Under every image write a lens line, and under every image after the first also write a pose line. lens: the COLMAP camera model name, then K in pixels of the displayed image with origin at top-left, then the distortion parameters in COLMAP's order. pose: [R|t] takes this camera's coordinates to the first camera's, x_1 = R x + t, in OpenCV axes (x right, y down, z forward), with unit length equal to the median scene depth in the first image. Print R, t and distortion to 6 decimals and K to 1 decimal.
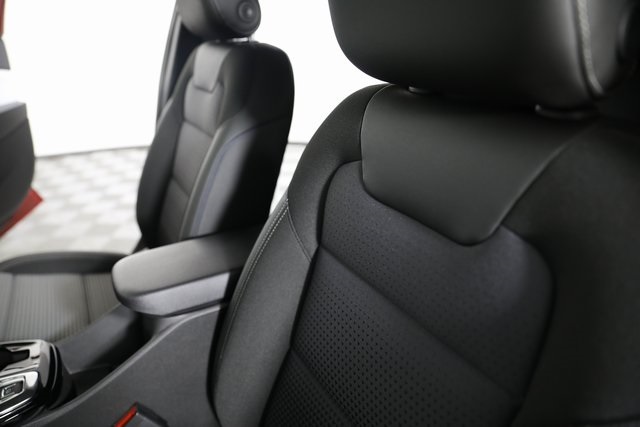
lens RADIAL K [[433.6, 0, 320.0], [0, 433.6, 213.5], [0, 0, 1]] dist [-0.105352, 0.073143]
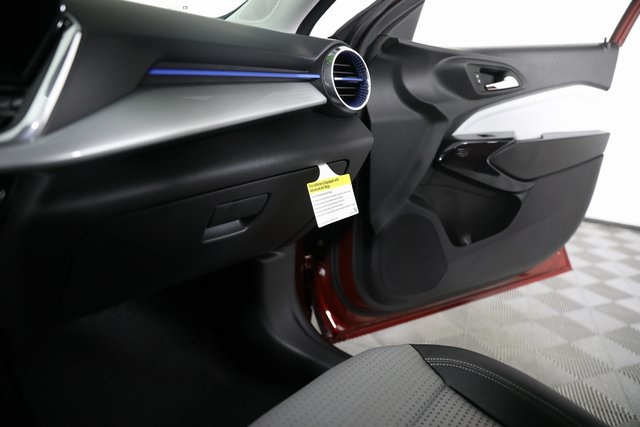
lens RADIAL K [[433.6, 0, 320.0], [0, 433.6, 213.5], [0, 0, 1]] dist [-0.105352, 0.073143]
pose [[0.354099, 0.260635, -0.898156, -0.454566], [-0.404436, 0.908609, 0.104219, -0.047068], [0.843235, 0.326342, 0.427147, 0.715085]]
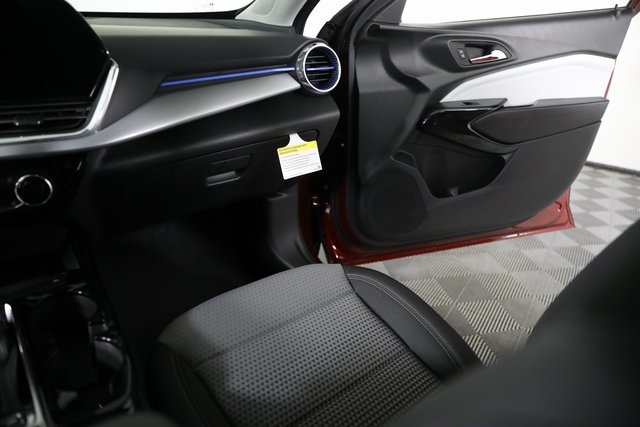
lens RADIAL K [[433.6, 0, 320.0], [0, 433.6, 213.5], [0, 0, 1]] dist [-0.105352, 0.073143]
pose [[0.171079, 0.405648, -0.897876, -0.093859], [-0.415593, 0.855982, 0.307535, -0.245741], [0.893317, 0.320538, 0.315025, 0.806907]]
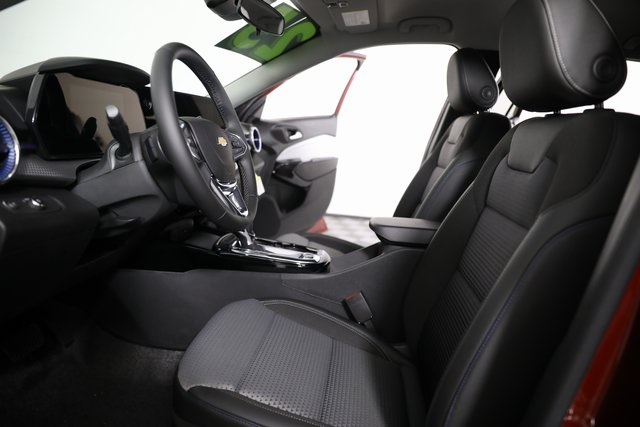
lens RADIAL K [[433.6, 0, 320.0], [0, 433.6, 213.5], [0, 0, 1]] dist [-0.105352, 0.073143]
pose [[0.811542, 0.161592, -0.561505, 0.283034], [-0.296289, 0.942088, -0.157109, 0.378411], [0.503600, 0.293868, 0.812422, -0.467850]]
